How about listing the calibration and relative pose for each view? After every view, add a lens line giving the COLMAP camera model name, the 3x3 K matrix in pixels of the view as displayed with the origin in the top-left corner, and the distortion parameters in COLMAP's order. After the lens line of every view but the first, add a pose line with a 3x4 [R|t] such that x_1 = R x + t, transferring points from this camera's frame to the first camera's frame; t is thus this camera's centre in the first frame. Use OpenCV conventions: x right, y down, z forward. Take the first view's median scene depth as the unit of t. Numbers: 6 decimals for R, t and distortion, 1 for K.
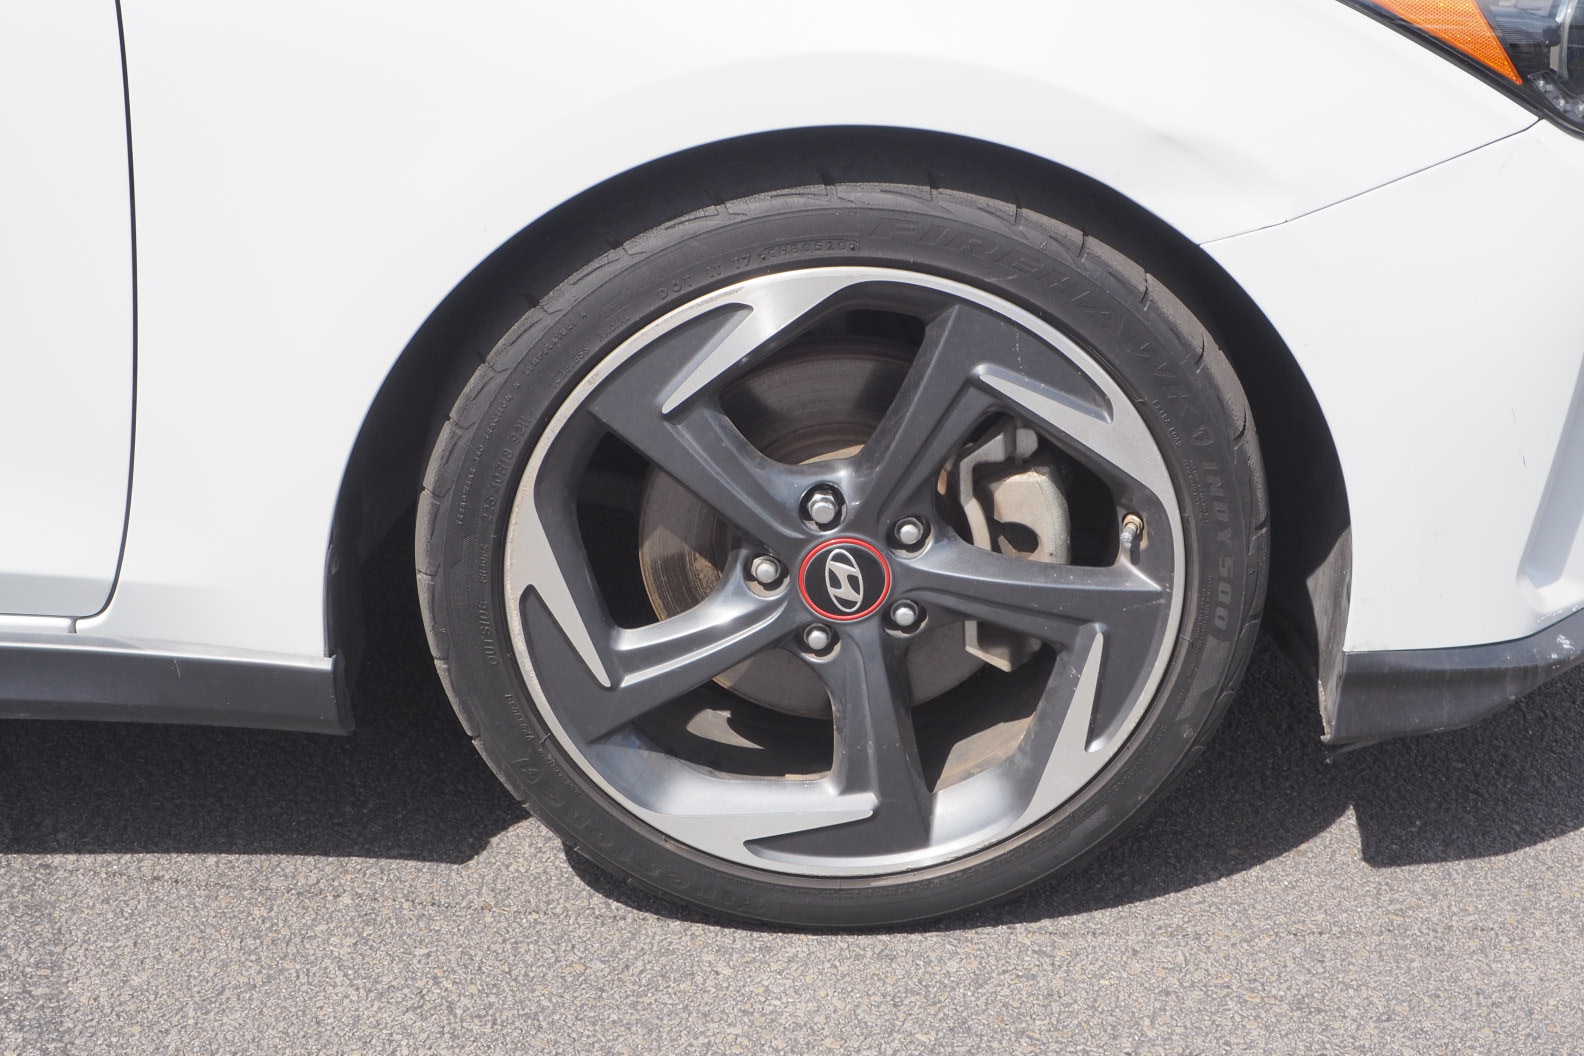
lens RADIAL K [[3060.0, 0, 788.6], [0, 3060.0, 529.5], [0, 0, 1]] dist [0.009369, 0.000000]
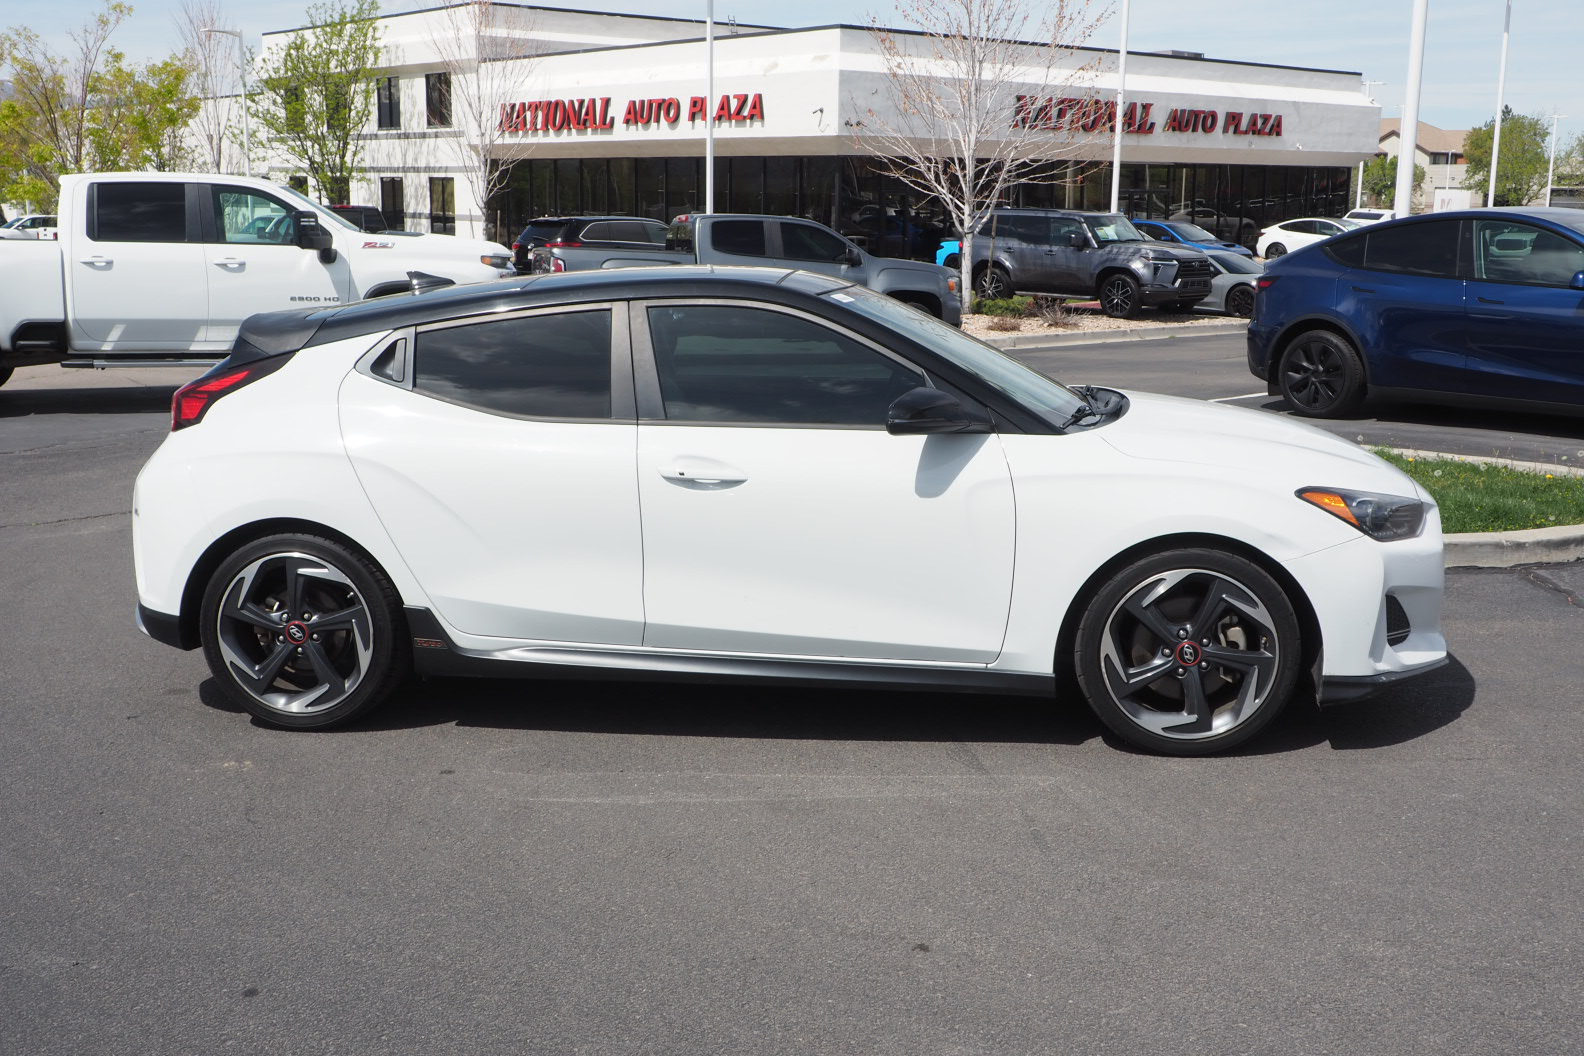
lens RADIAL K [[1623.2, 0, 789.5], [0, 1623.2, 516.4], [0, 0, 1]] dist [-0.016205, 0.000000]
pose [[0.992155, -0.006793, -0.124827, -0.224952], [-0.028525, 0.959878, -0.278964, 0.434973], [0.121714, 0.280336, 0.952154, -1.059755]]
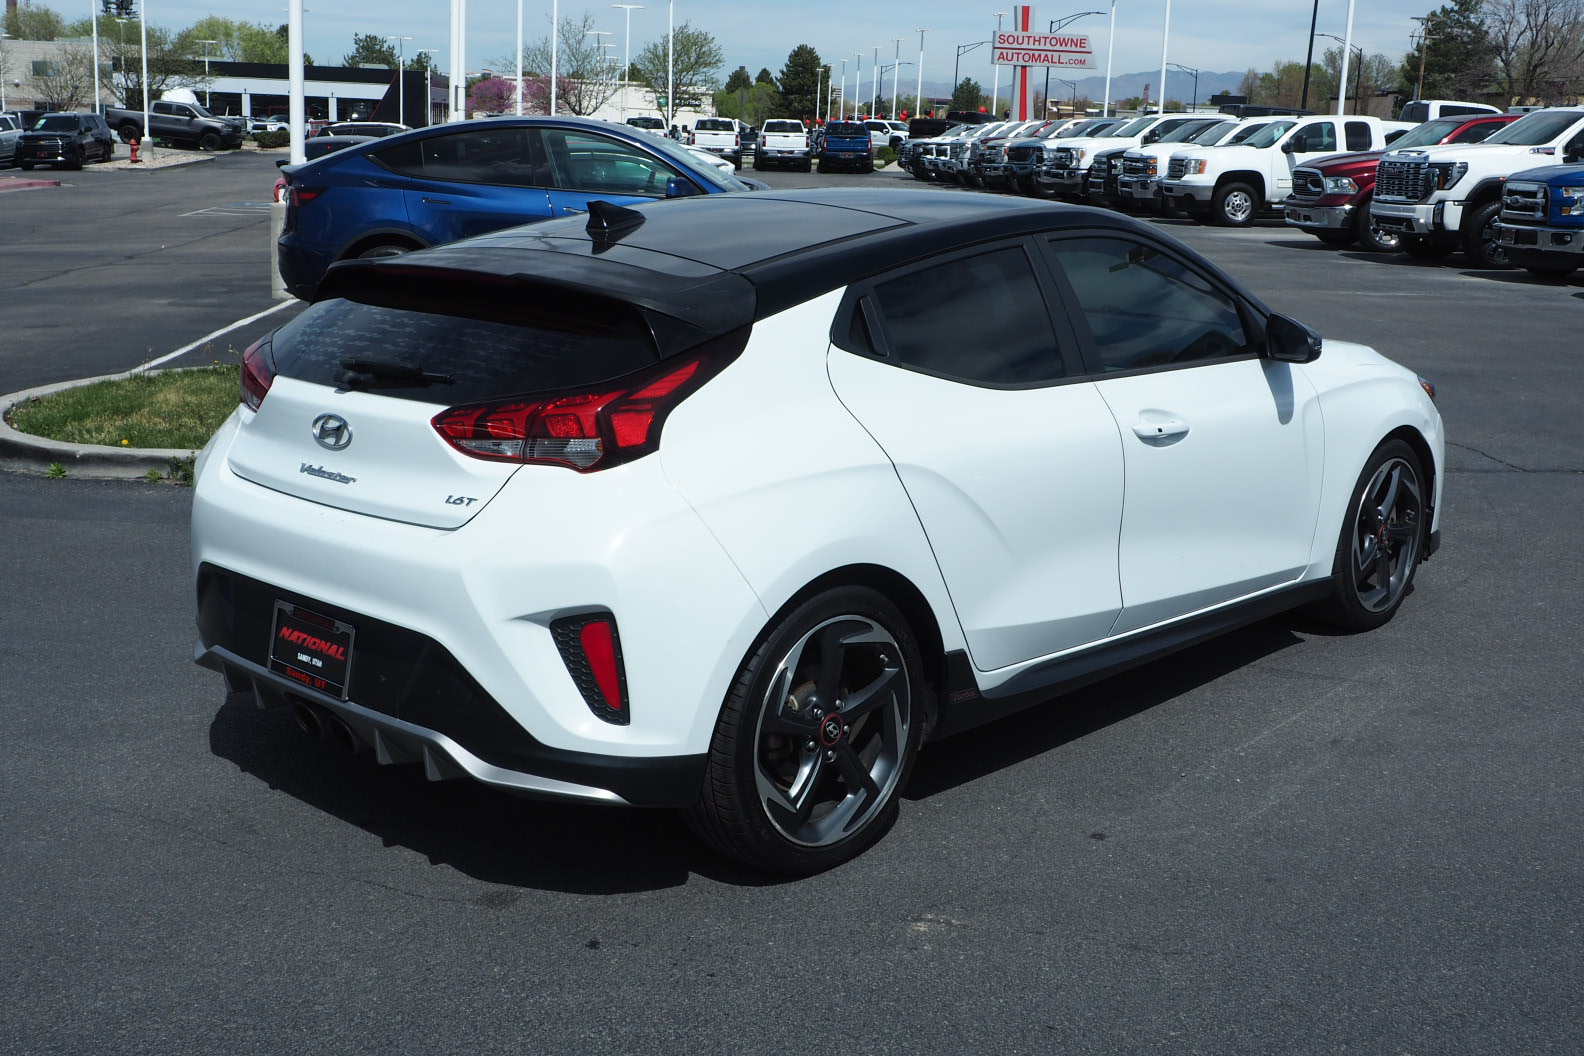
lens RADIAL K [[1701.6, 0, 791.1], [0, 1701.6, 531.2], [0, 0, 1]] dist [0.019973, 0.000000]
pose [[0.691364, -0.173059, 0.701474, -2.253728], [0.322806, 0.942585, -0.085611, -0.051885], [-0.646383, 0.285628, 0.707534, -0.178518]]
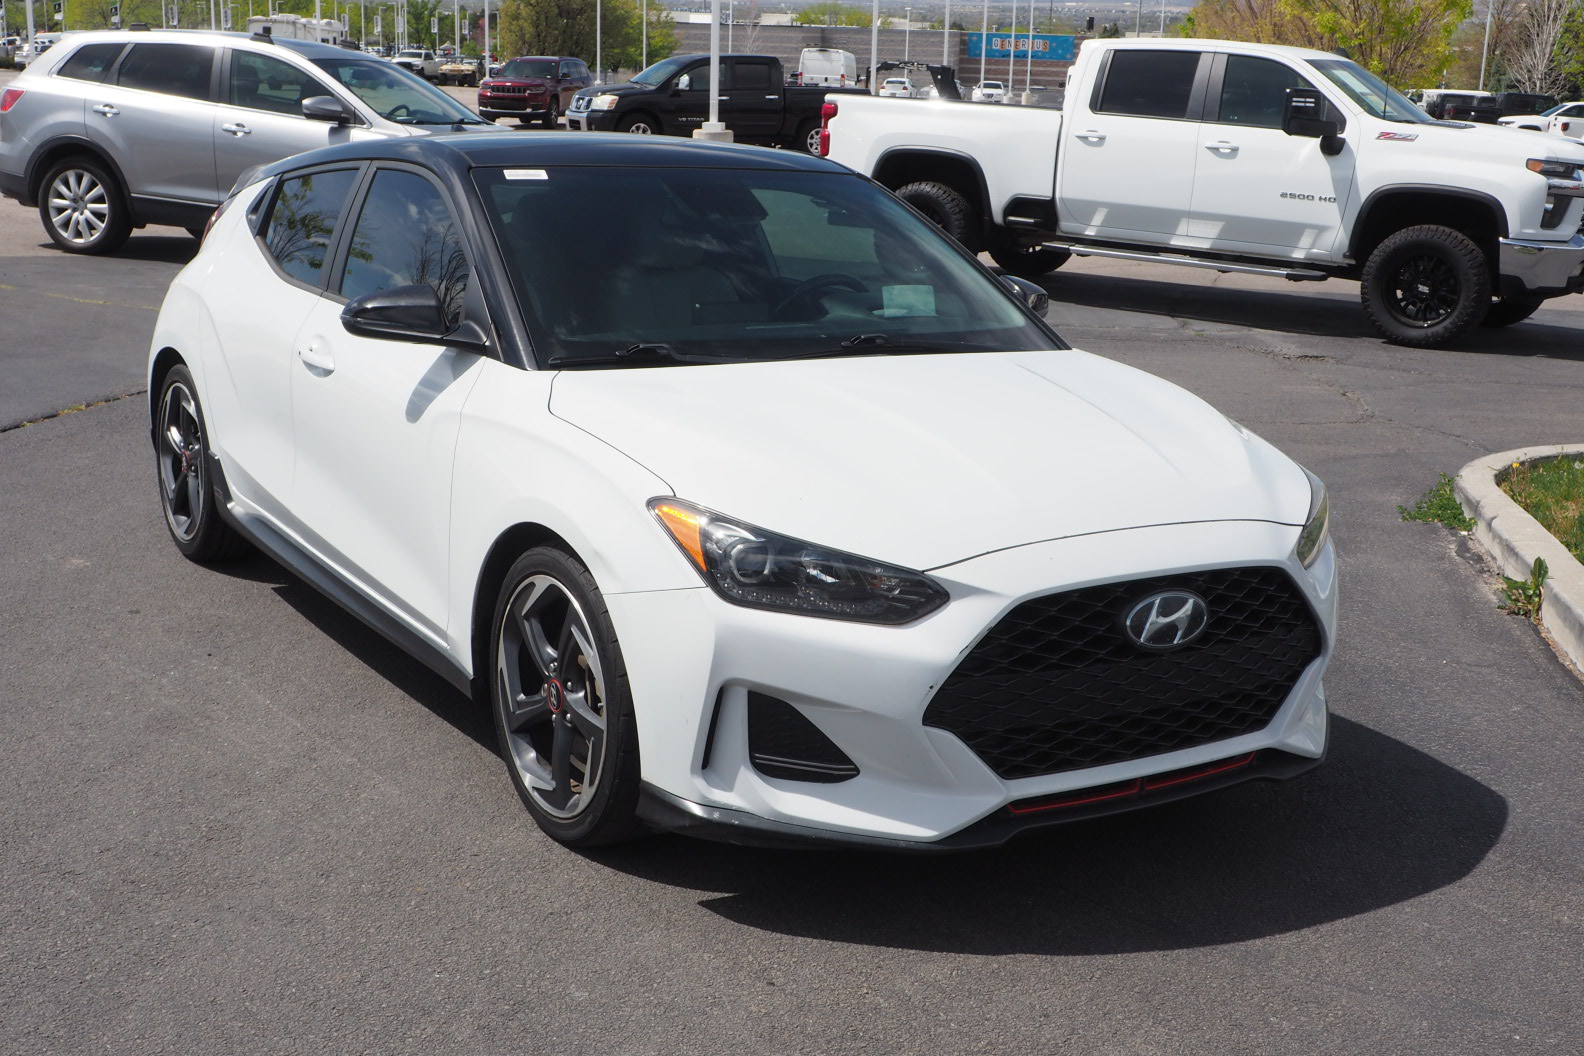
lens RADIAL K [[1951.5, 0, 792.4], [0, 1951.5, 530.7], [0, 0, 1]] dist [-0.035535, 0.000000]
pose [[0.526041, 0.186312, -0.829801, 1.567762], [-0.401484, 0.914545, -0.049176, -0.119620], [0.749728, 0.359020, 0.555889, 0.124566]]
